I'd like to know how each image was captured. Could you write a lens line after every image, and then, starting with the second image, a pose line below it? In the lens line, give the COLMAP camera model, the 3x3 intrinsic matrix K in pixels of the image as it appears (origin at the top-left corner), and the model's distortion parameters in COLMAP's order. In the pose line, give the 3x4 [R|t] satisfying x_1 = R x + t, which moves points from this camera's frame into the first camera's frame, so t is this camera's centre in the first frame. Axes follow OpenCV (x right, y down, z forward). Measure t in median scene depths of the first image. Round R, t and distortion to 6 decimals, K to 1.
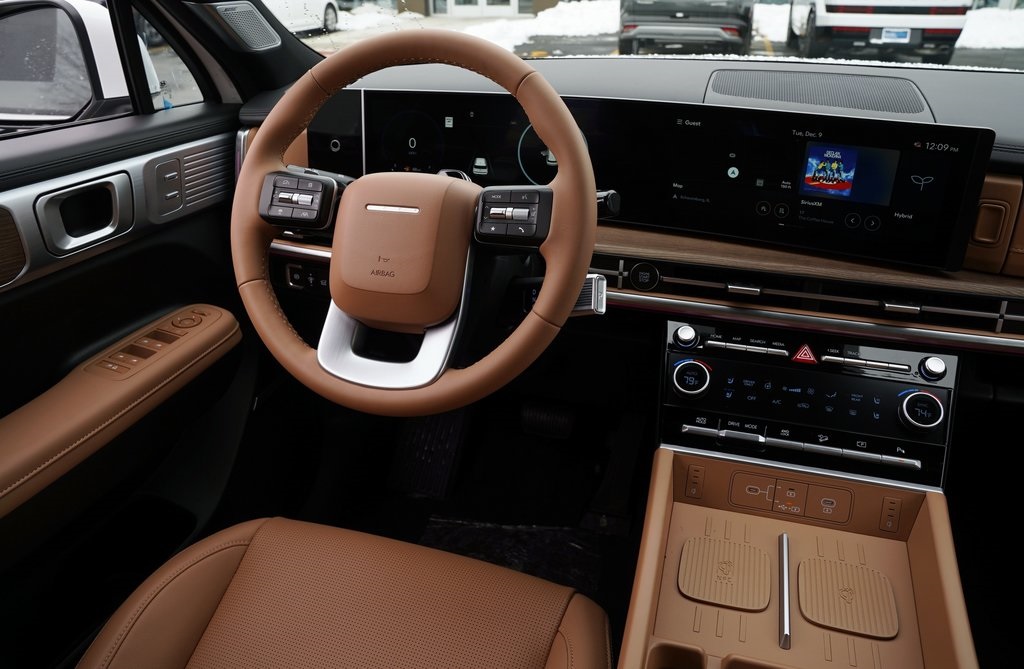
lens RADIAL K [[718.0, 0, 512.0], [0, 718.0, 334.5], [0, 0, 1]] dist [-0.136115, 0.105891]
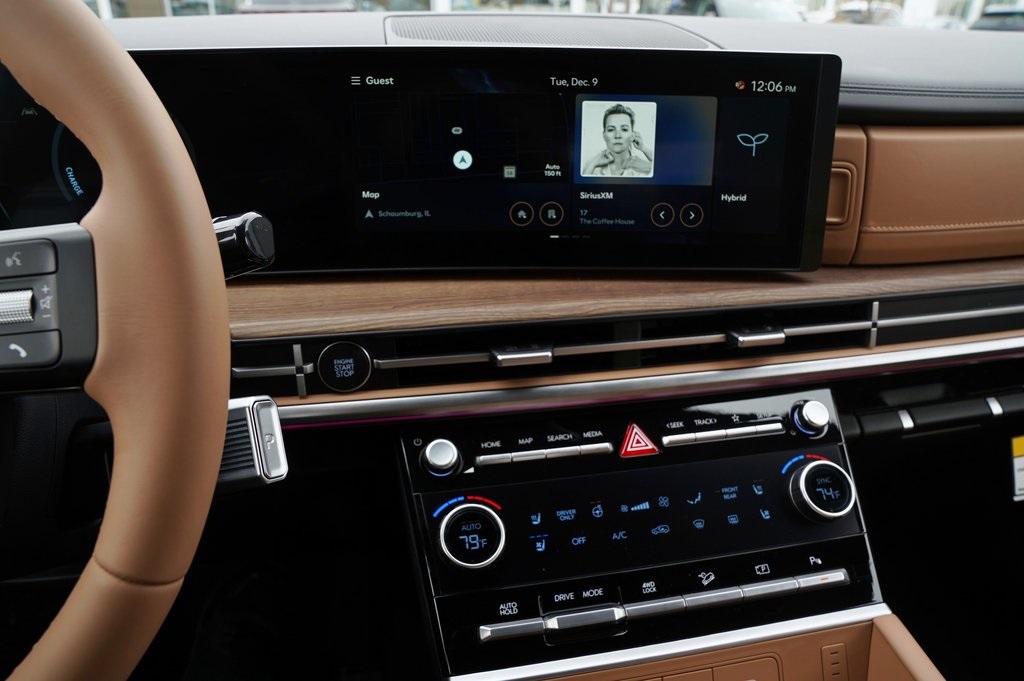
lens RADIAL K [[705.3, 0, 512.0], [0, 705.3, 340.5], [0, 0, 1]] dist [-0.131784, 0.091043]
pose [[0.878148, -0.190006, 0.439038, 0.073005], [0.201393, 0.979286, 0.020994, -0.093643], [-0.433933, 0.069983, 0.898223, 0.505113]]
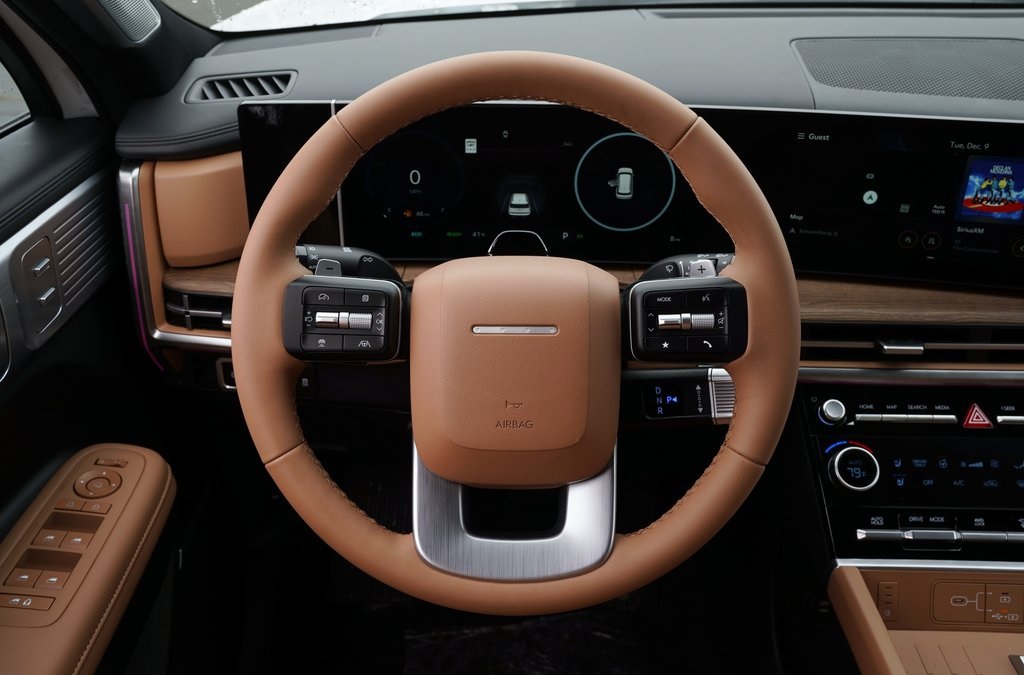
lens RADIAL K [[909.1, 0, 512.0], [0, 909.1, 337.5], [0, 0, 1]] dist [-0.065827, 0.131096]
pose [[0.957996, -0.138231, 0.251268, -0.359563], [0.116923, 0.988303, 0.097914, -0.233804], [-0.261864, -0.064422, 0.962952, 0.138956]]
